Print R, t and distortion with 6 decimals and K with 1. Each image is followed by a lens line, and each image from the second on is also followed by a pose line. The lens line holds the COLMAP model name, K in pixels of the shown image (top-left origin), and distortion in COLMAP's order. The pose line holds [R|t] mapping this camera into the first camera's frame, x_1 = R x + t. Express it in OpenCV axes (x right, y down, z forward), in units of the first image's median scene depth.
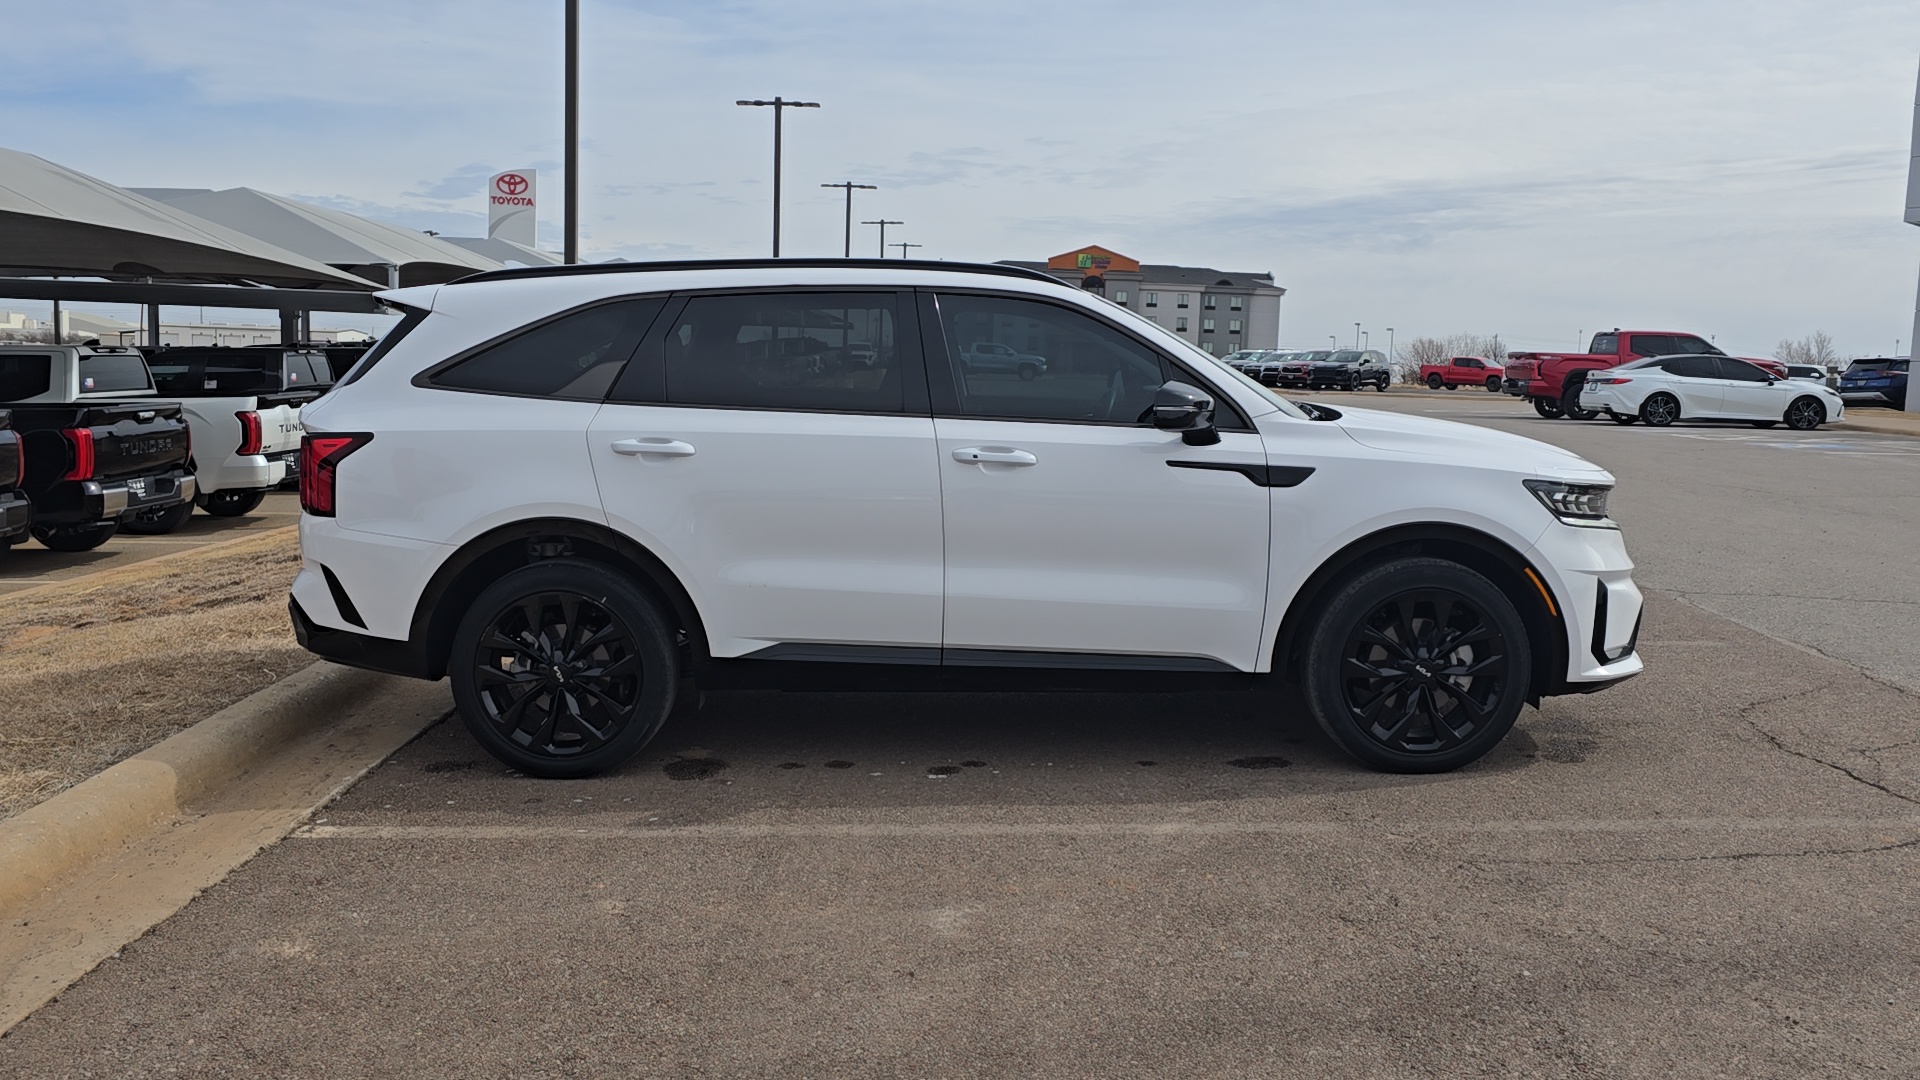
lens RADIAL K [[1603.4, 0, 967.6], [0, 1603.4, 540.5], [0, 0, 1]] dist [-0.005071, 0.018738]
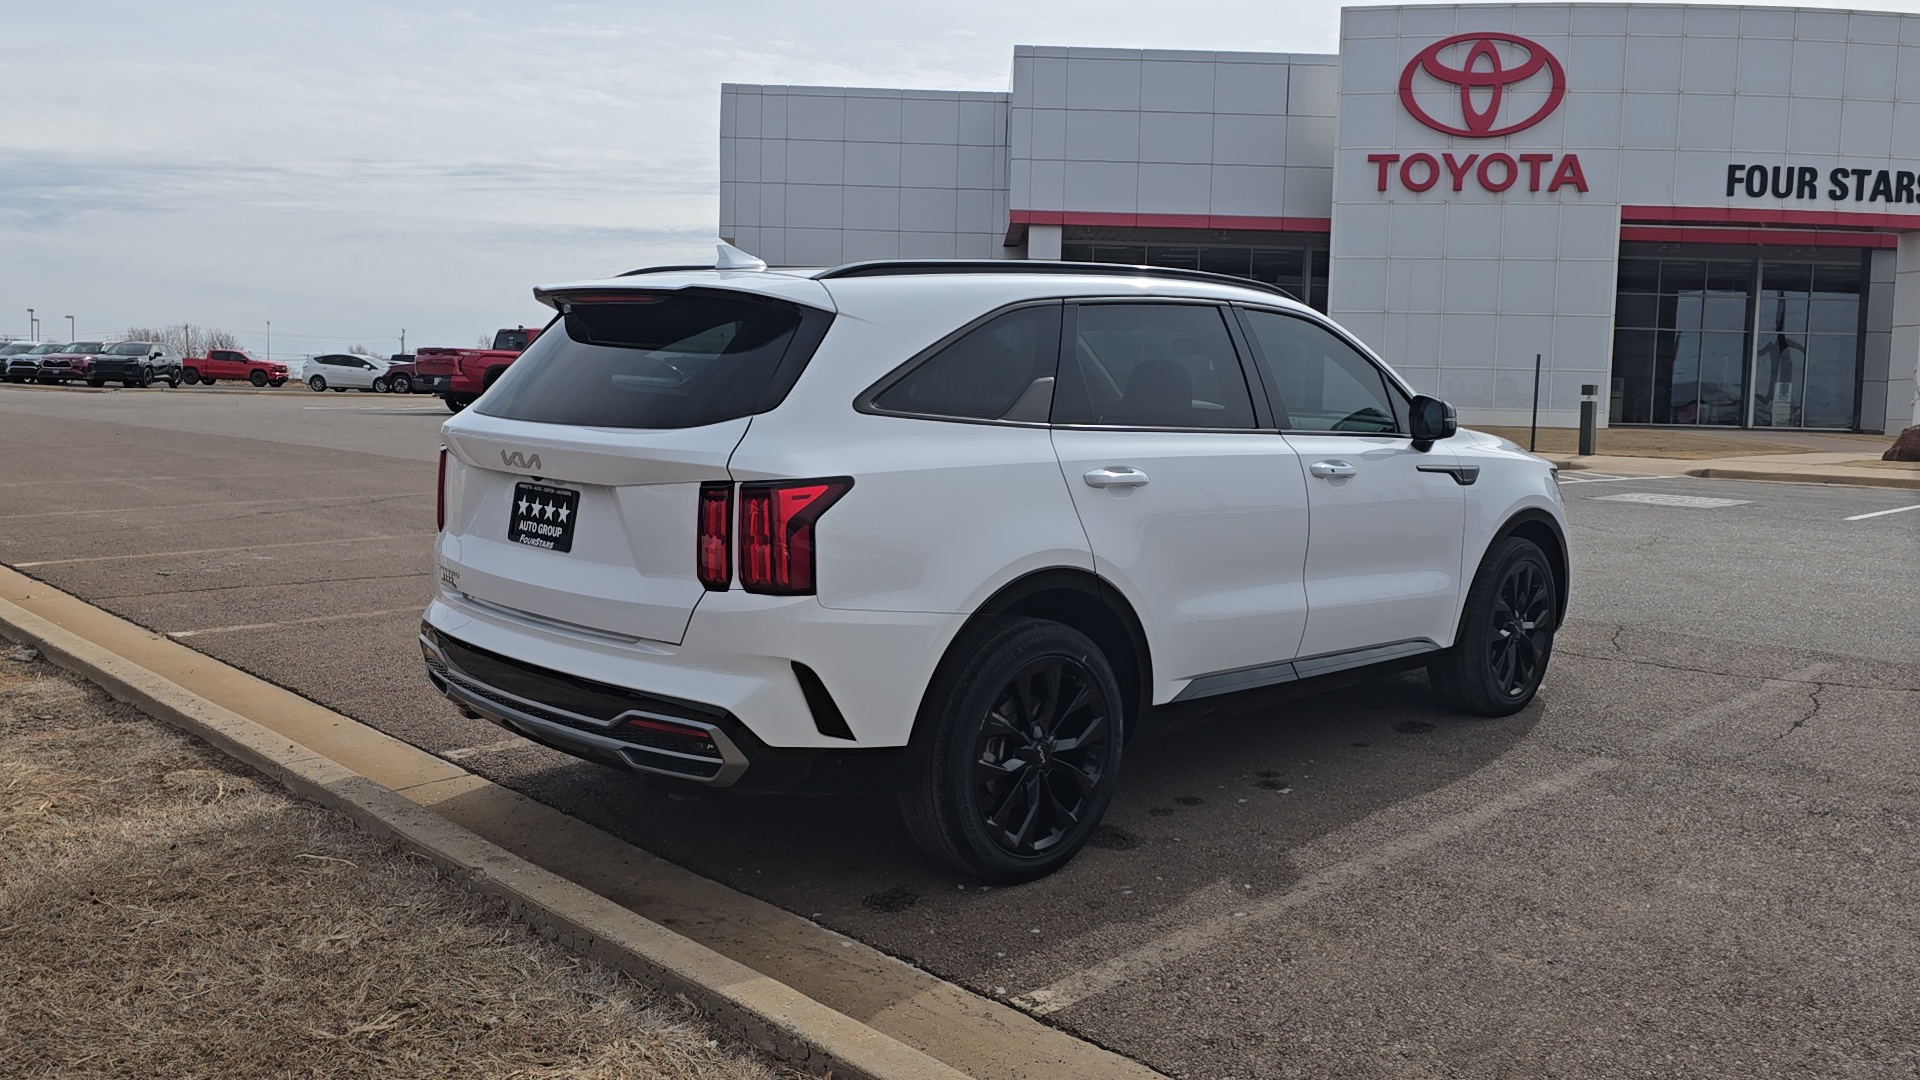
lens RADIAL K [[1603.4, 0, 967.6], [0, 1603.4, 540.5], [0, 0, 1]] dist [-0.005071, 0.018738]
pose [[0.694063, -0.077859, 0.715692, -0.143711], [0.074340, 0.996571, 0.036323, -0.010009], [-0.716066, 0.027994, 0.697471, 0.073096]]
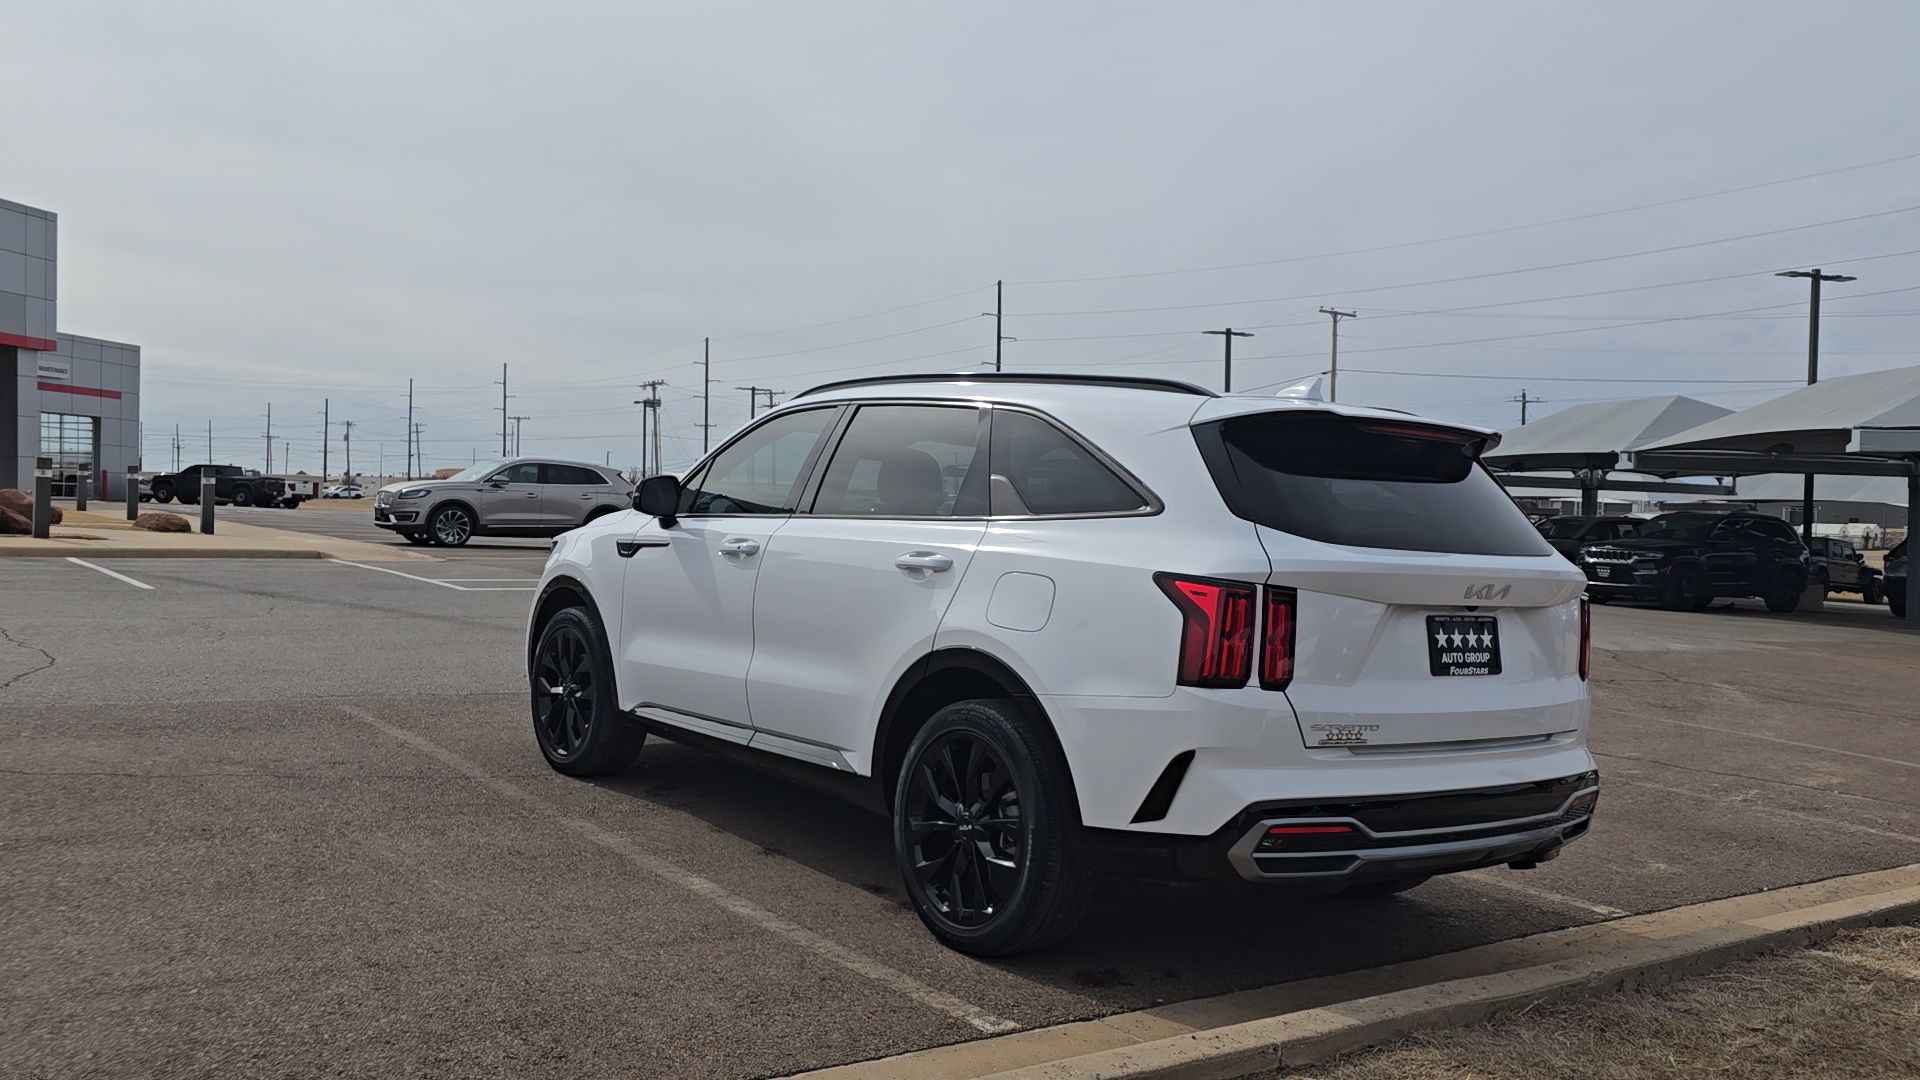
lens RADIAL K [[1603.4, 0, 967.6], [0, 1603.4, 540.5], [0, 0, 1]] dist [-0.005071, 0.018738]
pose [[-0.625886, -0.070835, 0.776691, -0.150688], [0.031776, 0.992724, 0.116144, -0.035892], [-0.779267, 0.097373, -0.619082, 0.309660]]
